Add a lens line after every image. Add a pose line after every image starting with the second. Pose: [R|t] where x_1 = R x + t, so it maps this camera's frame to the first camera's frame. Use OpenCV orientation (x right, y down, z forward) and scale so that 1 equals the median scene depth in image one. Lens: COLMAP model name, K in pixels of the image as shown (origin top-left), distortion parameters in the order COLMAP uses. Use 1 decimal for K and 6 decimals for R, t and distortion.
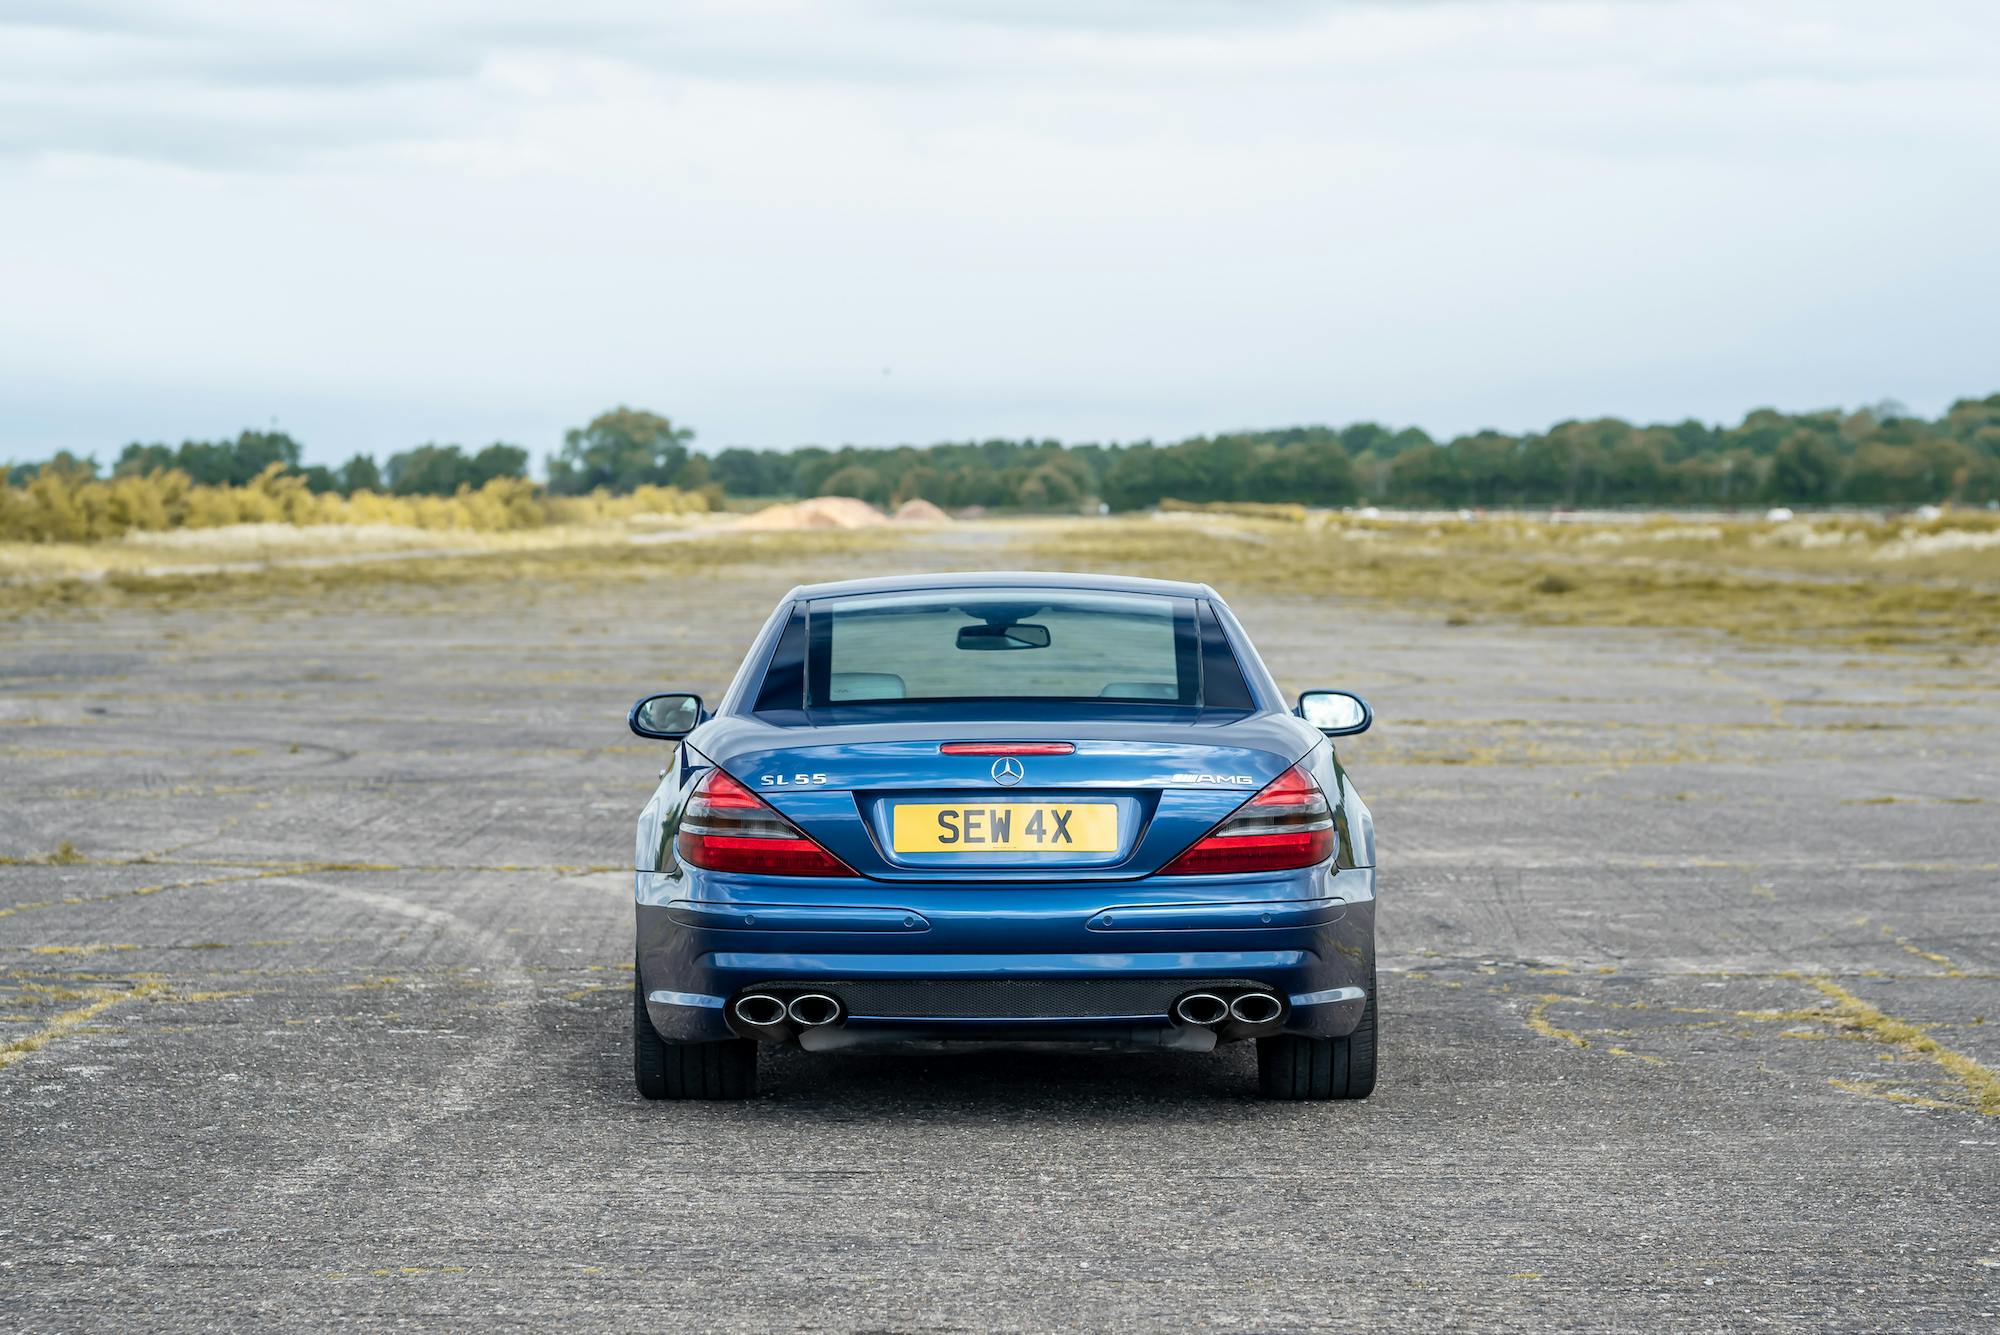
lens RADIAL K [[5843.8, 0, 999.1], [0, 5843.8, 666.8], [0, 0, 1]] dist [0.032652, -1.130572]
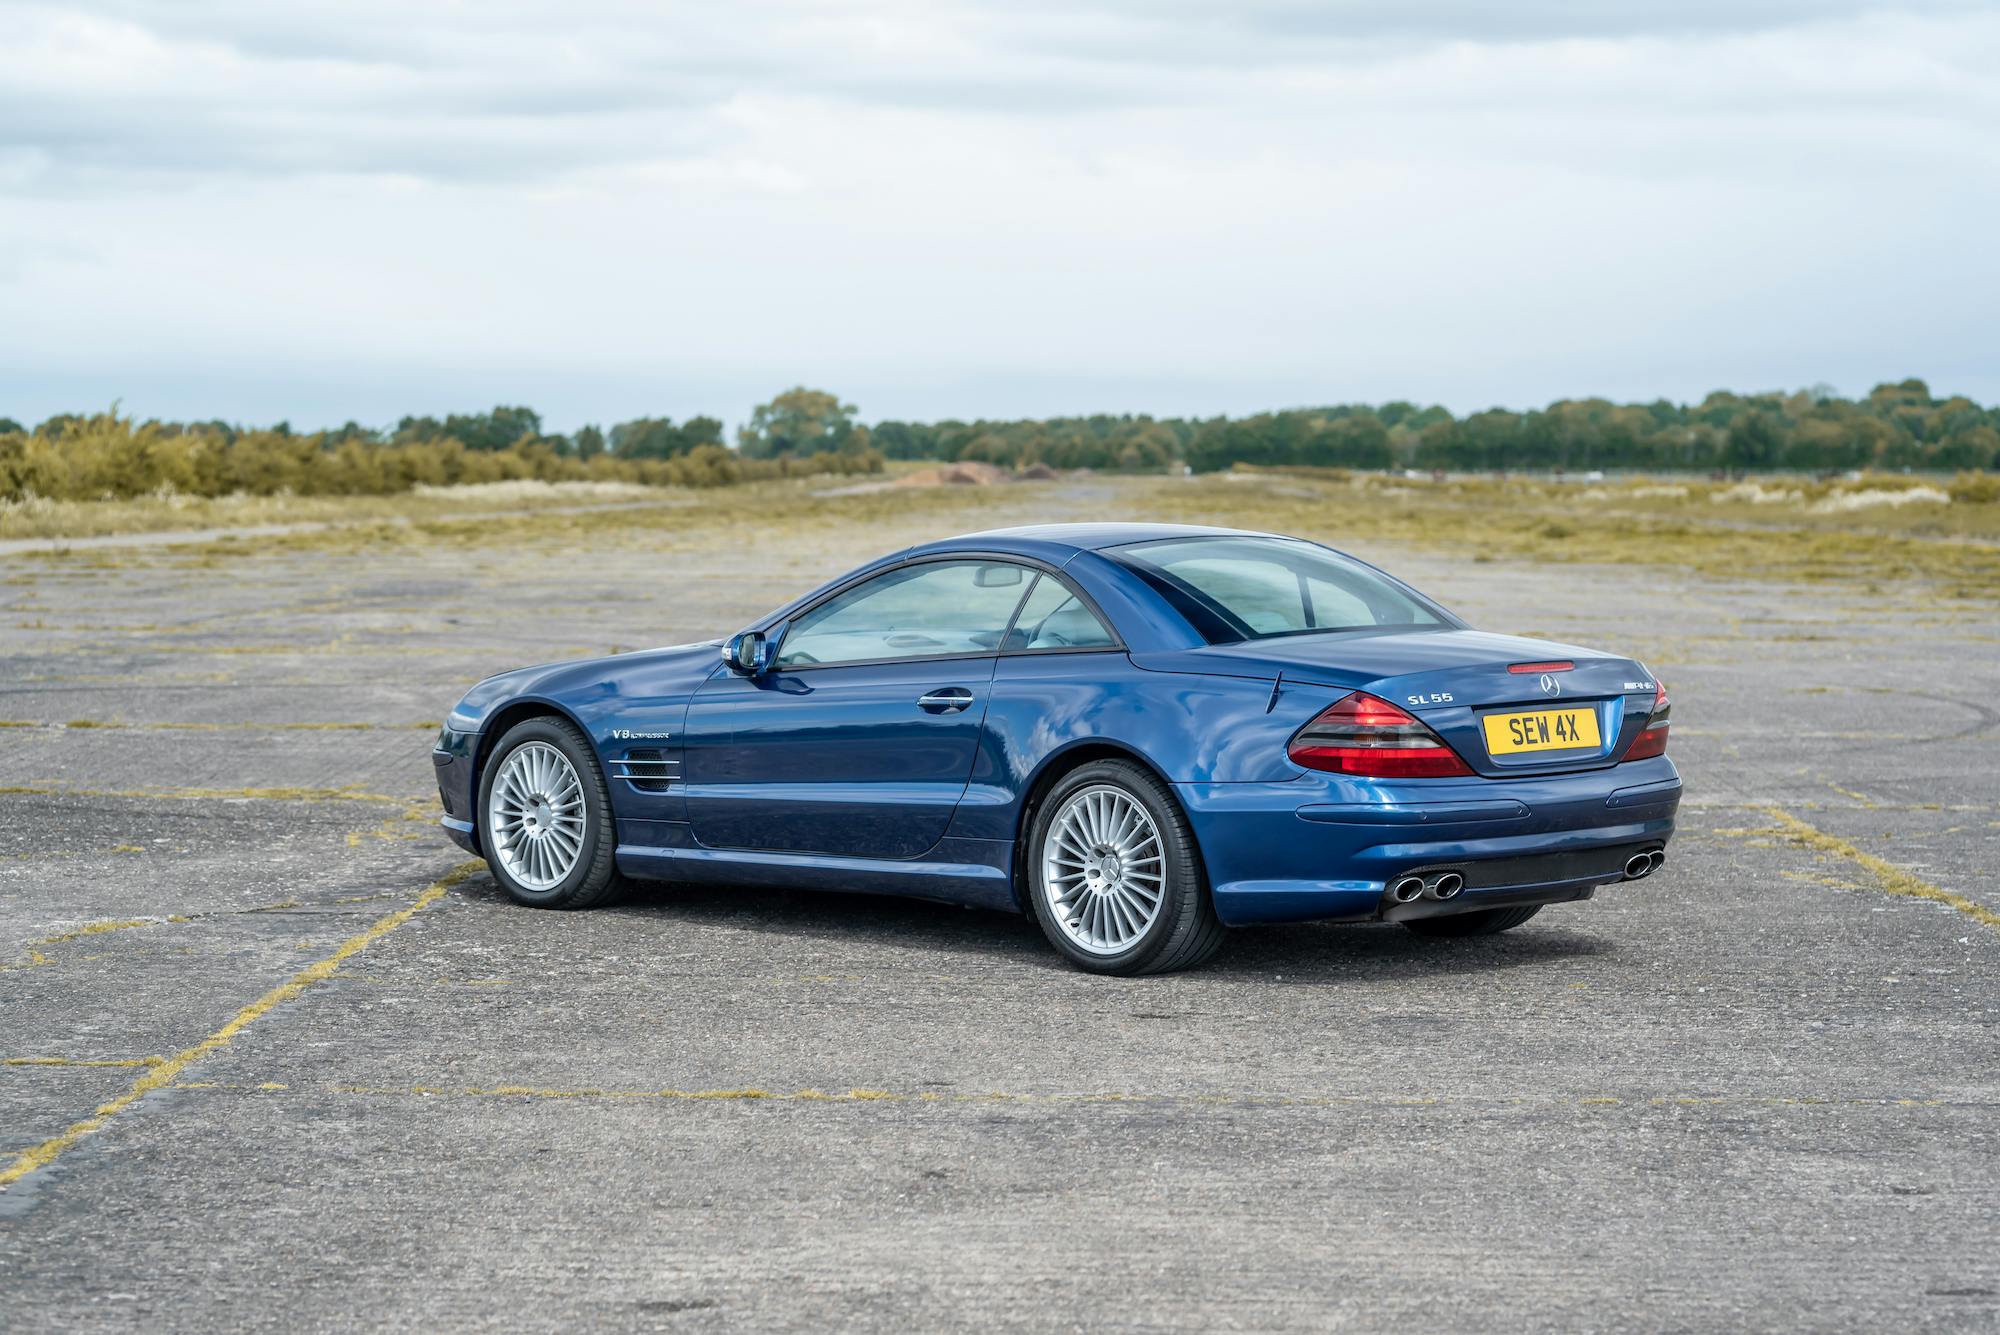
lens RADIAL K [[5033.2, 0, 914.9], [0, 5033.2, 670.0], [0, 0, 1]] dist [0.026557, -0.836290]
pose [[0.999634, 0.004045, -0.026732, -0.018996], [-0.003715, 0.999916, 0.012403, 0.003850], [0.026780, -0.012300, 0.999566, -0.120785]]
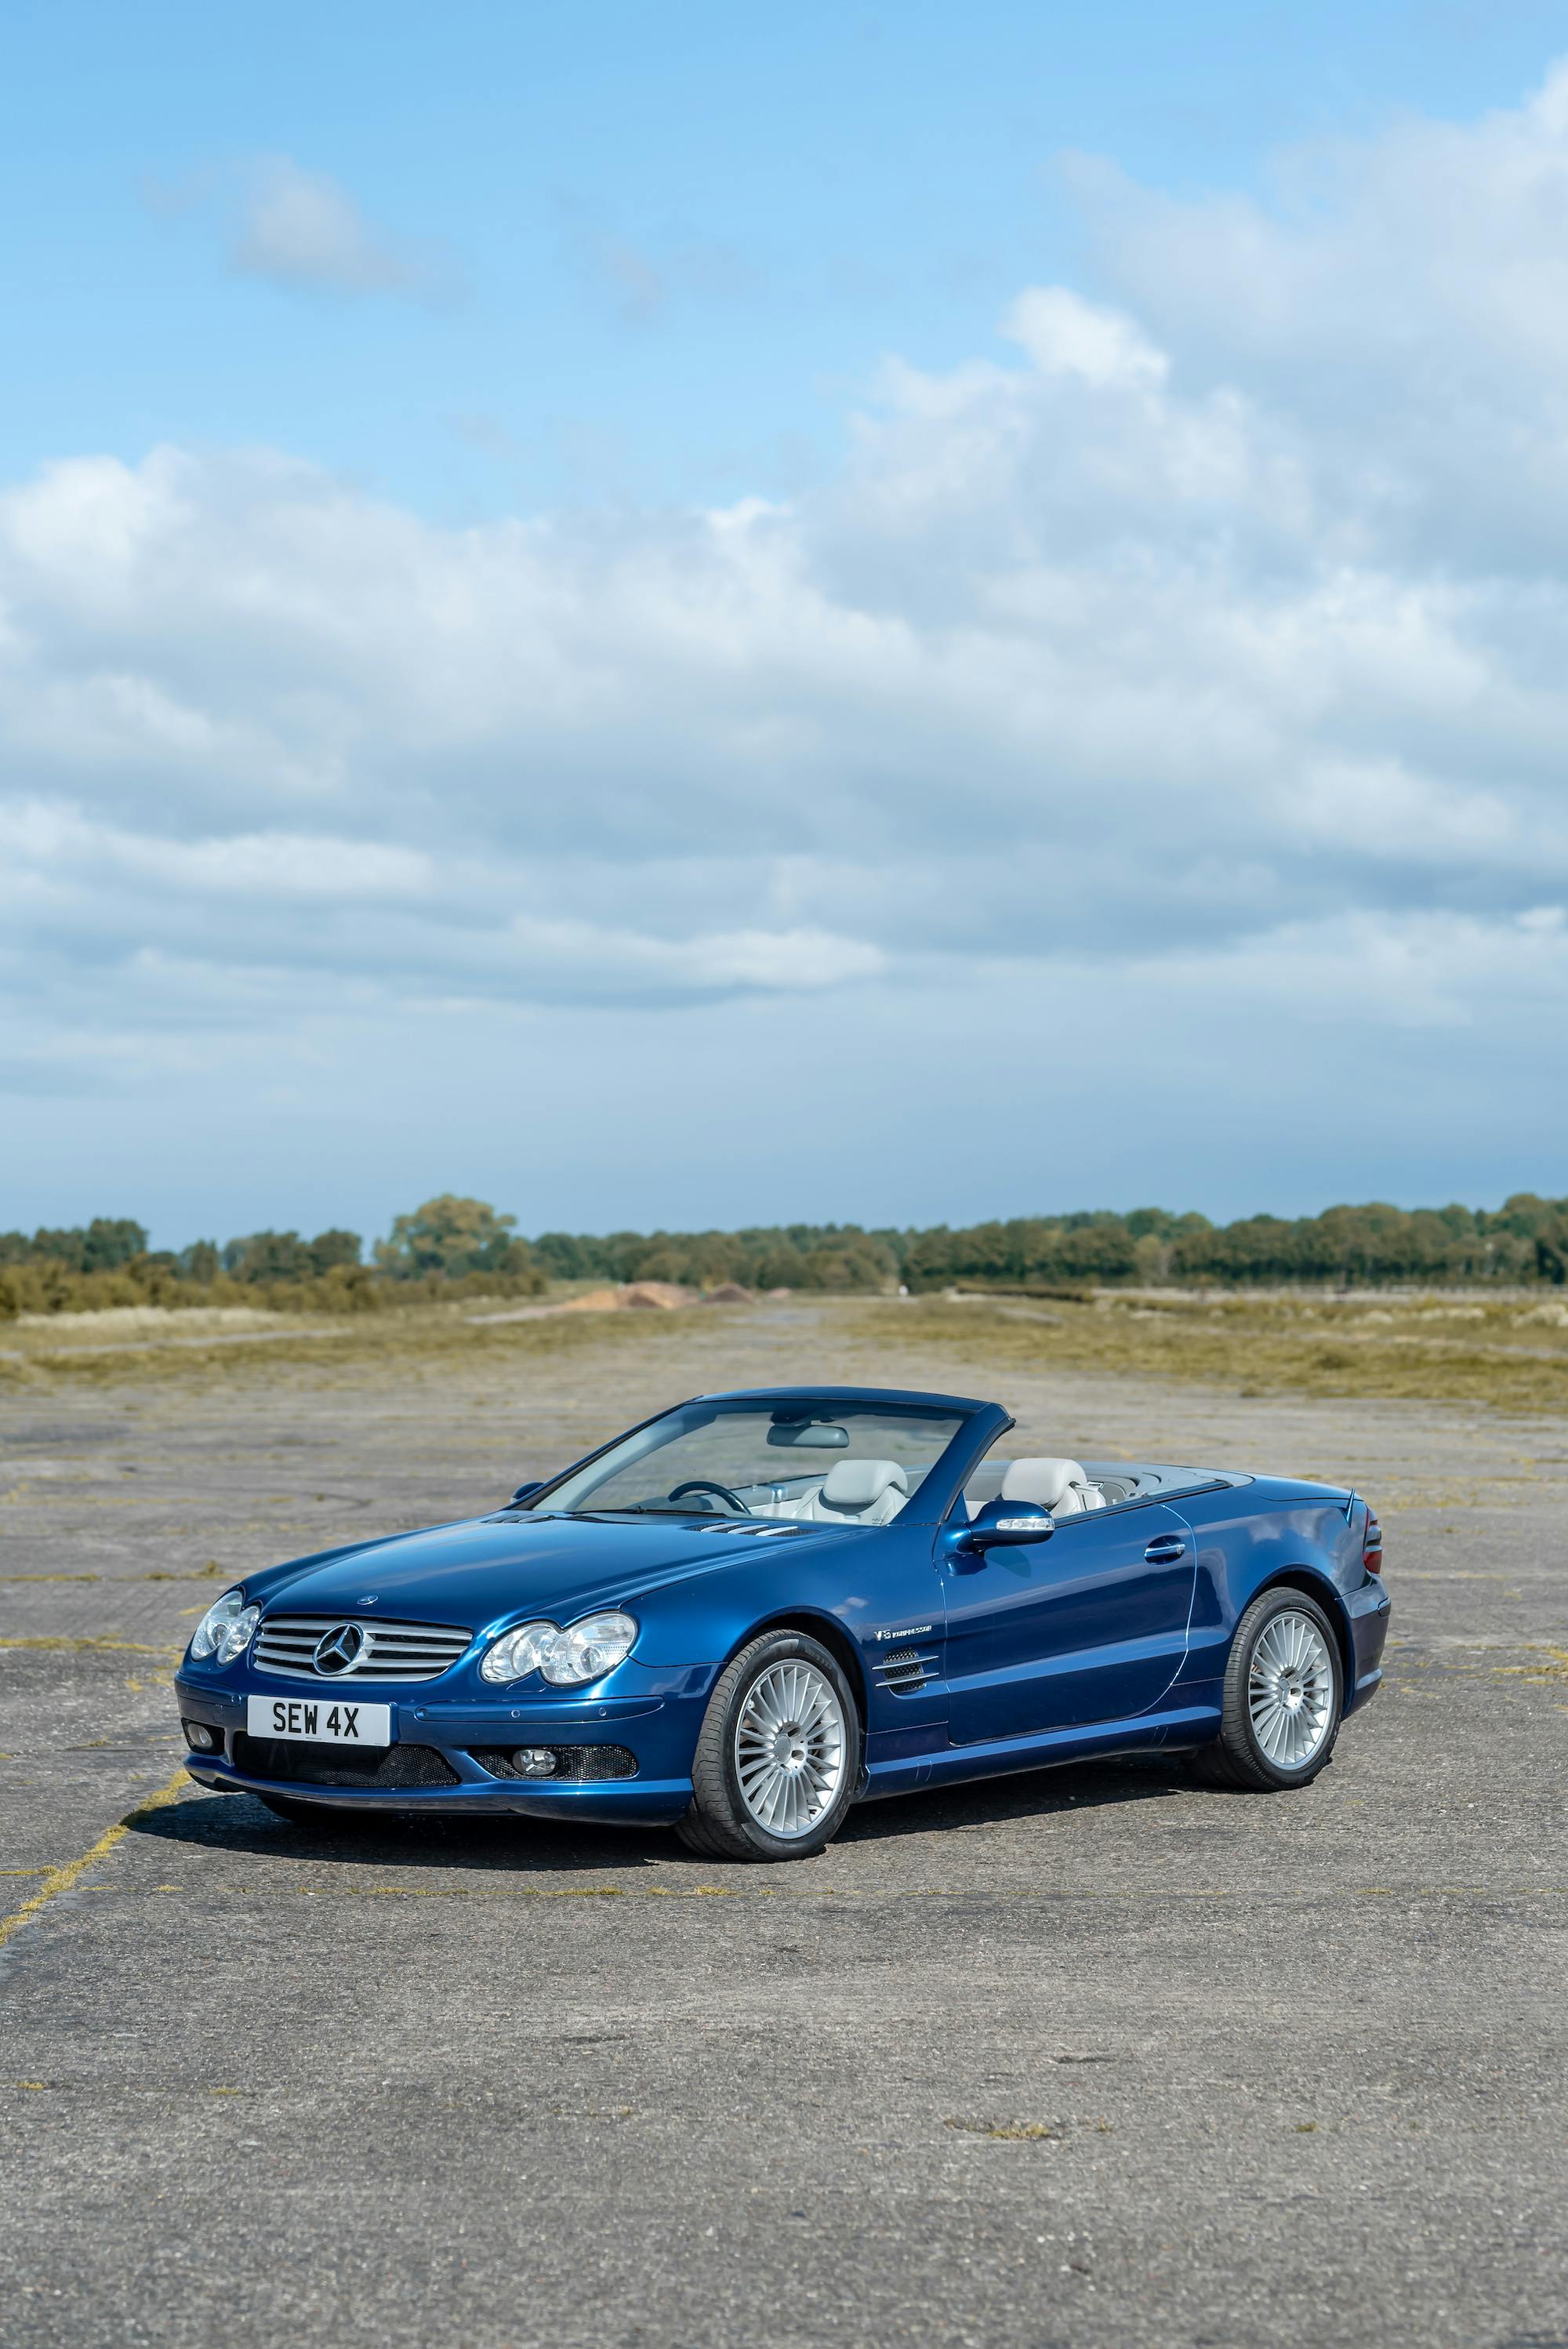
lens RADIAL K [[6588.3, 0, 648.3], [0, 6588.3, 1132.0], [0, 0, 1]] dist [0.010405, -1.098679]
pose [[0.999989, -0.001997, -0.004170, -0.039654], [0.001792, 0.998807, -0.048797, 0.004357], [0.004263, 0.048789, 0.998800, -0.335642]]
